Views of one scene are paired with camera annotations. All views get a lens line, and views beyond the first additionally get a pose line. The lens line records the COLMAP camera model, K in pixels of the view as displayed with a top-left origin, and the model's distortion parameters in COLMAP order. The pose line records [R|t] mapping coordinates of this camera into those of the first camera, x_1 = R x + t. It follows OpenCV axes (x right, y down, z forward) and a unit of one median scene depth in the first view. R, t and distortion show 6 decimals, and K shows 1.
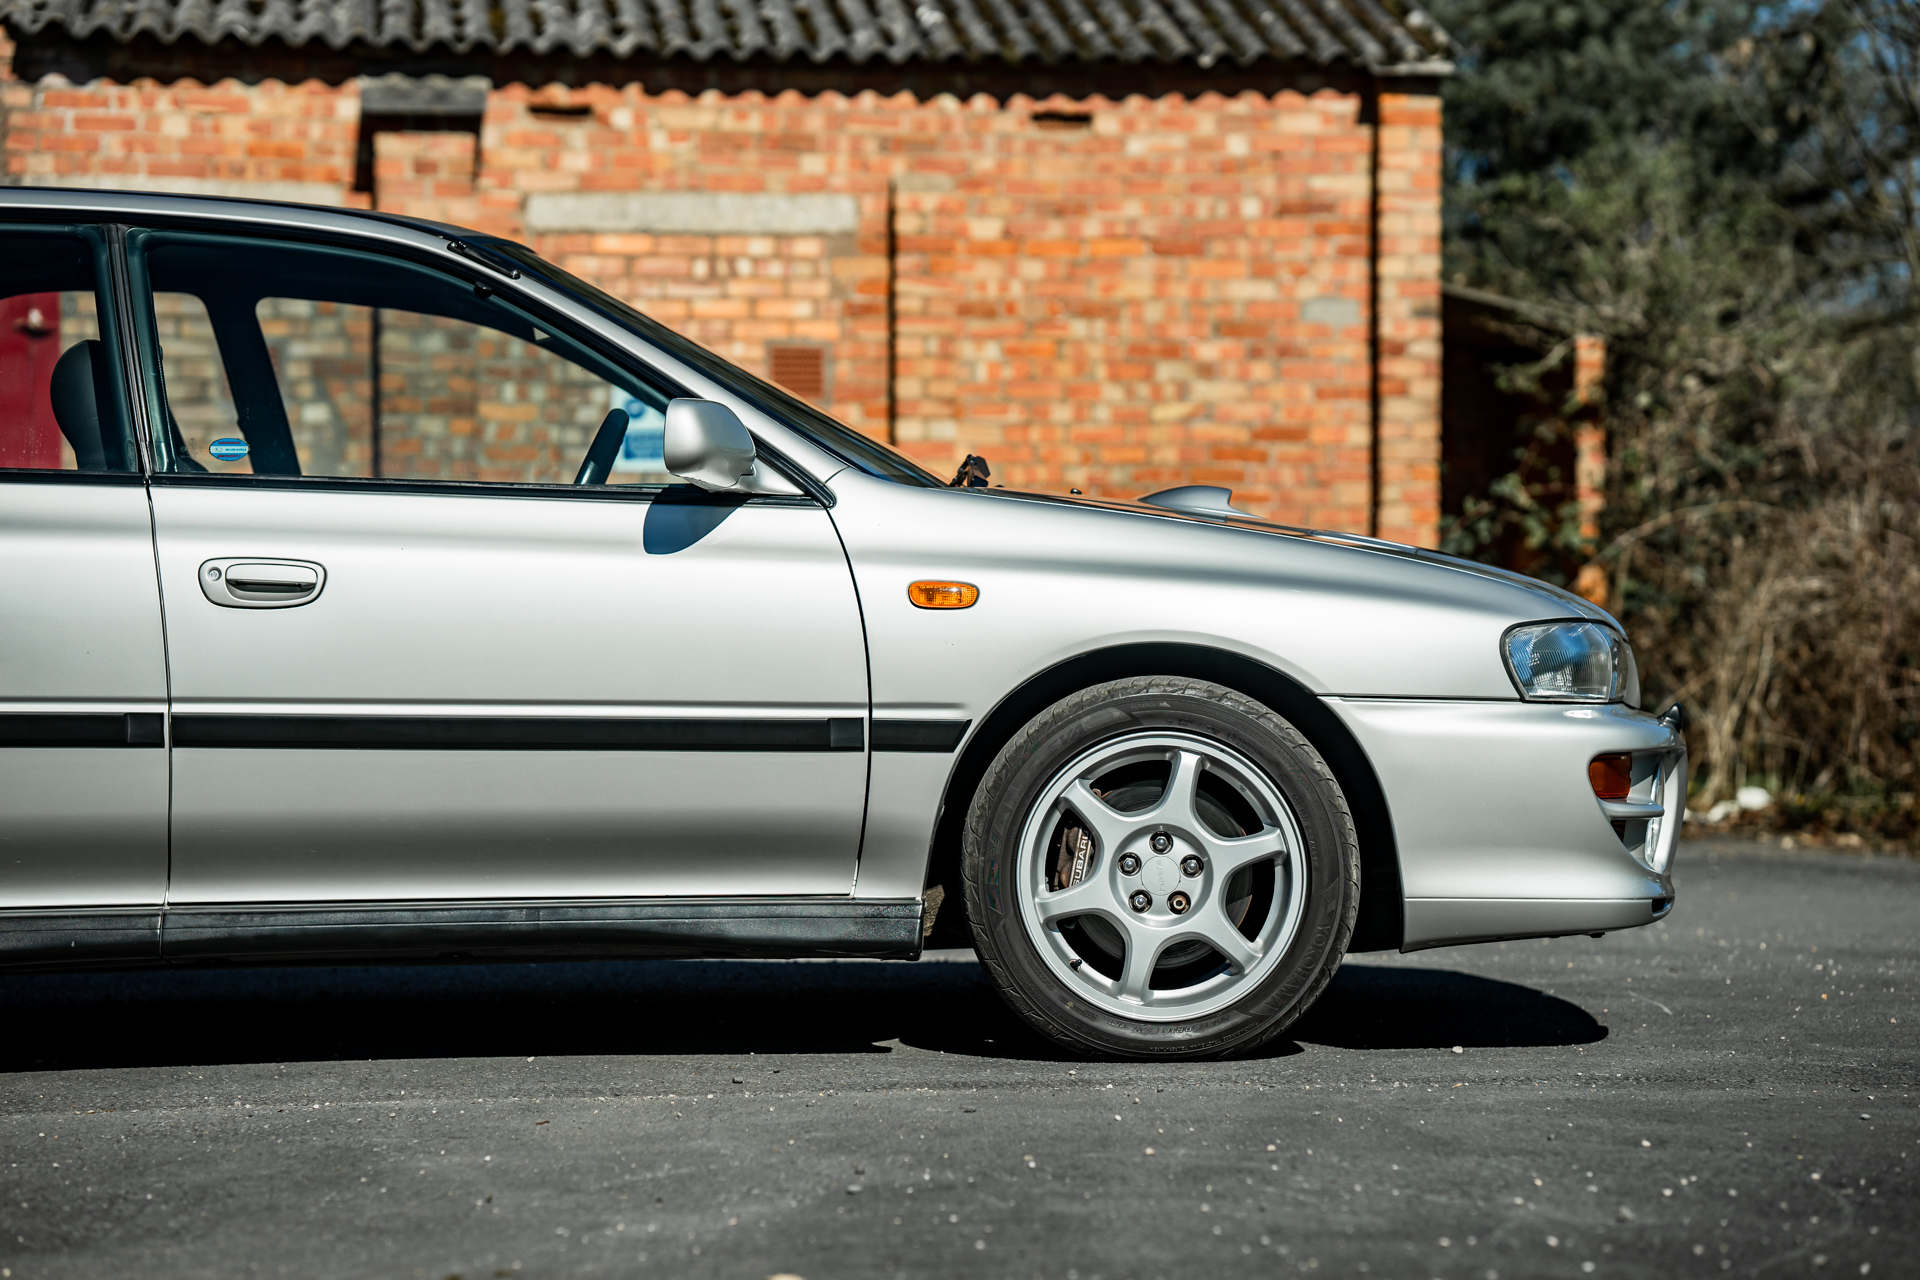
lens RADIAL K [[4599.9, 0, 960.0], [0, 4599.9, 640.0], [0, 0, 1]] dist [0.642525, 2.416523]
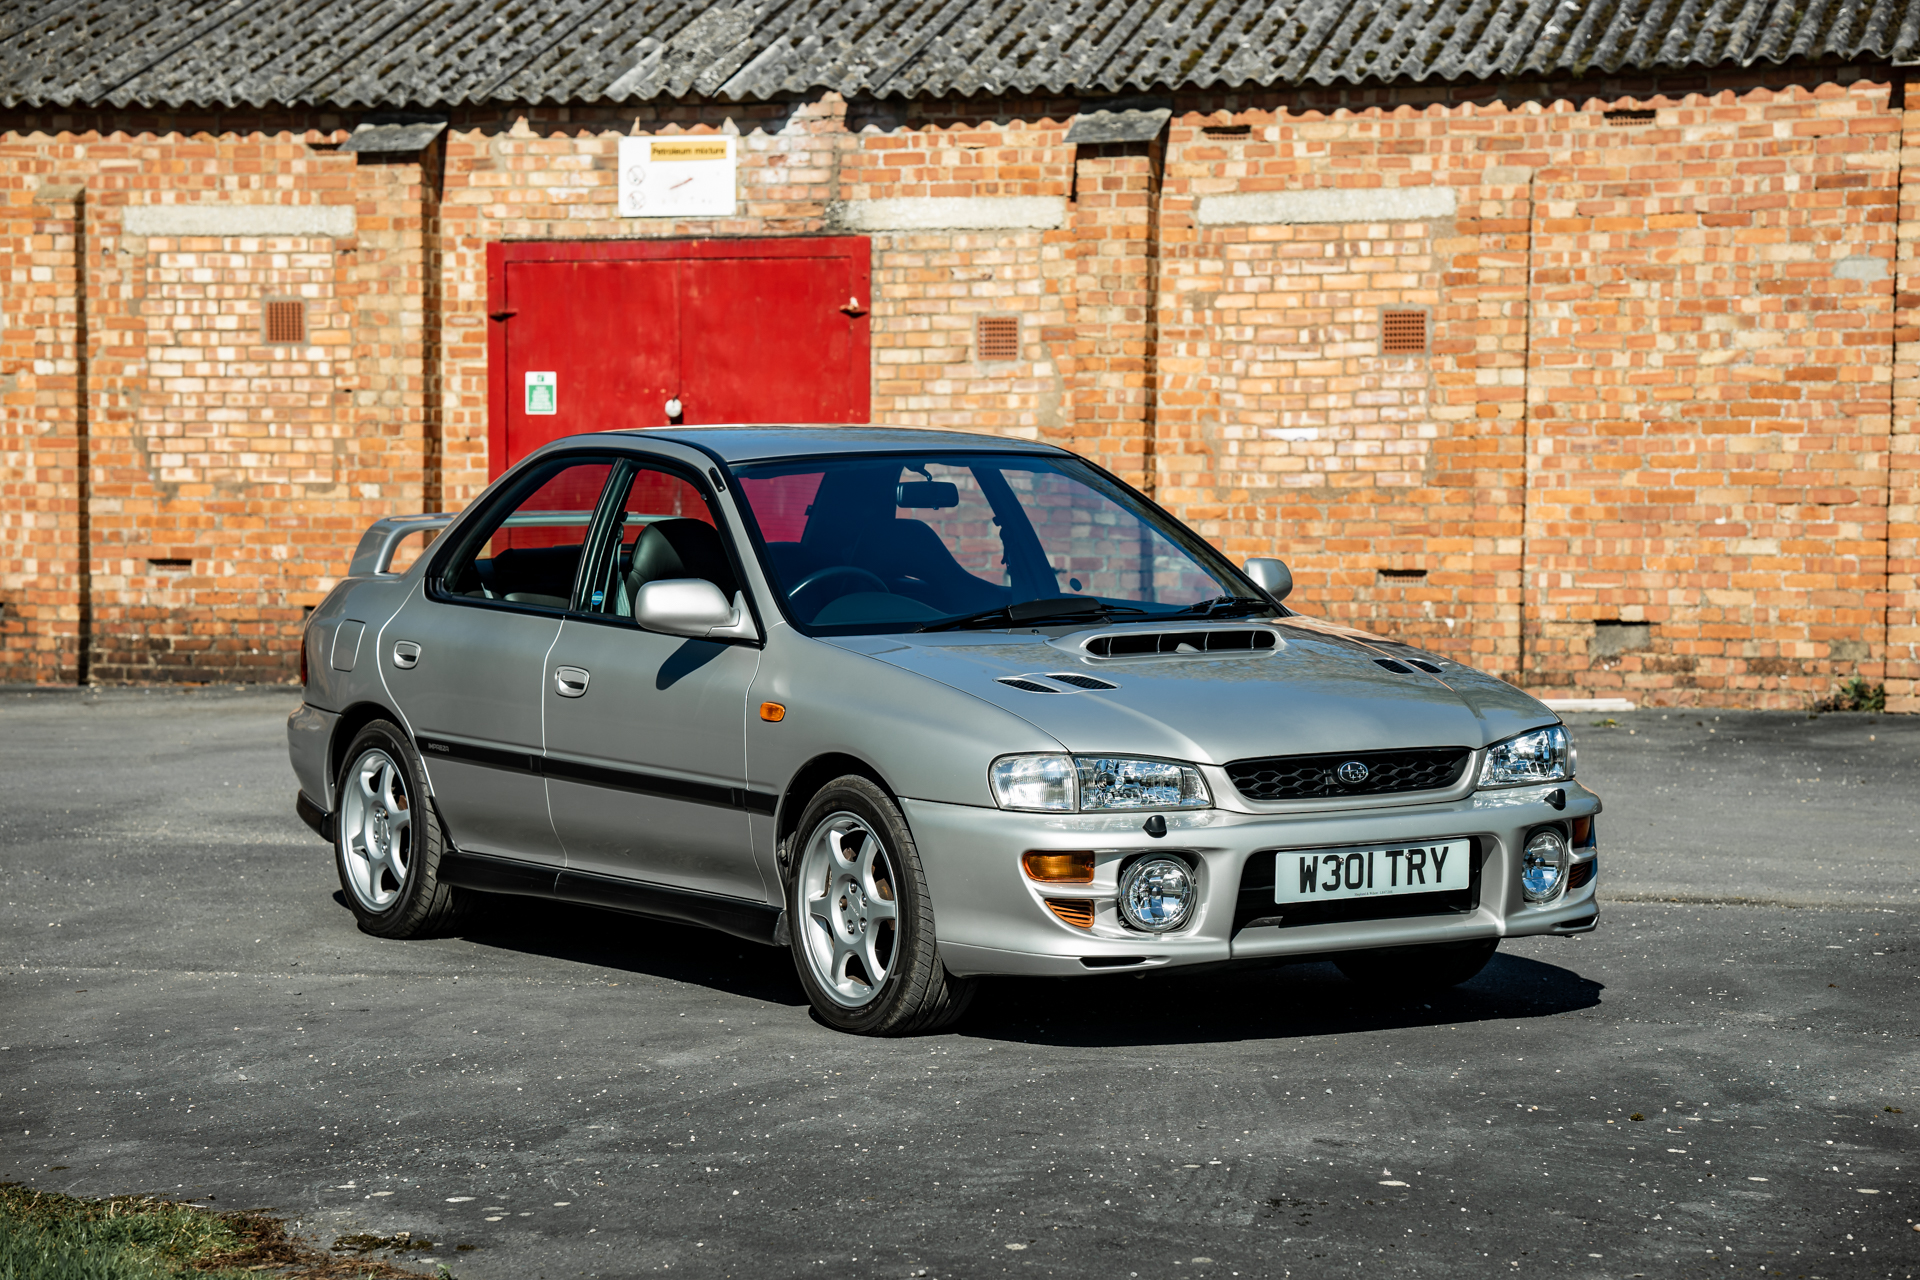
lens RADIAL K [[4599.9, 0, 960.0], [0, 4599.9, 640.0], [0, 0, 1]] dist [0.642525, 2.416523]
pose [[0.916054, 0.020485, -0.400532, 0.359093], [0.003217, 0.998287, 0.058413, -0.048285], [0.401042, -0.054798, 0.914419, -0.202023]]
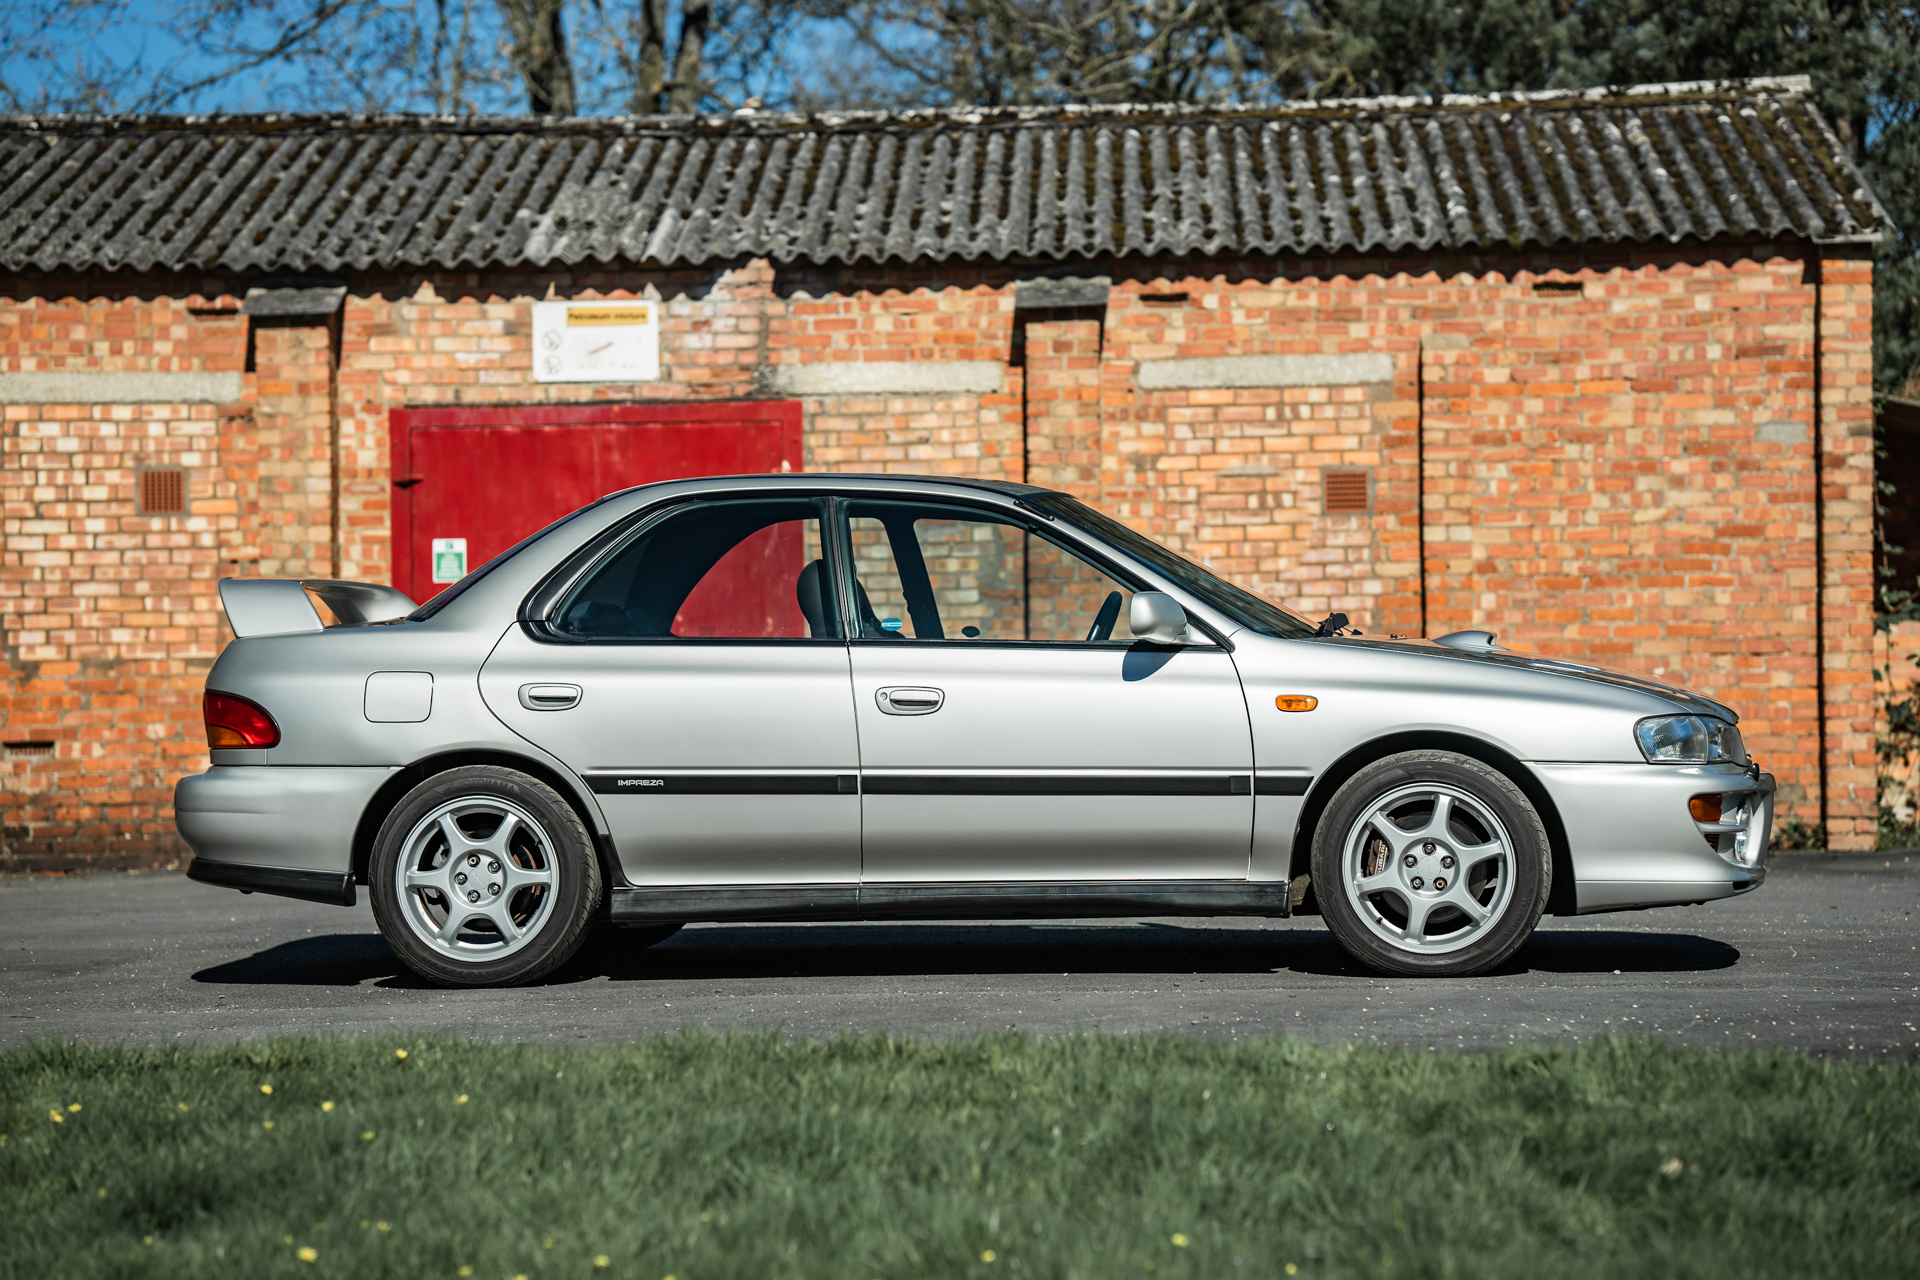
lens RADIAL K [[4599.9, 0, 960.0], [0, 4599.9, 640.0], [0, 0, 1]] dist [0.642525, 2.416523]
pose [[0.987811, -0.012870, -0.155127, 0.057820], [0.012092, 0.999909, -0.005953, -0.010072], [0.155190, 0.004005, 0.987877, -0.292300]]
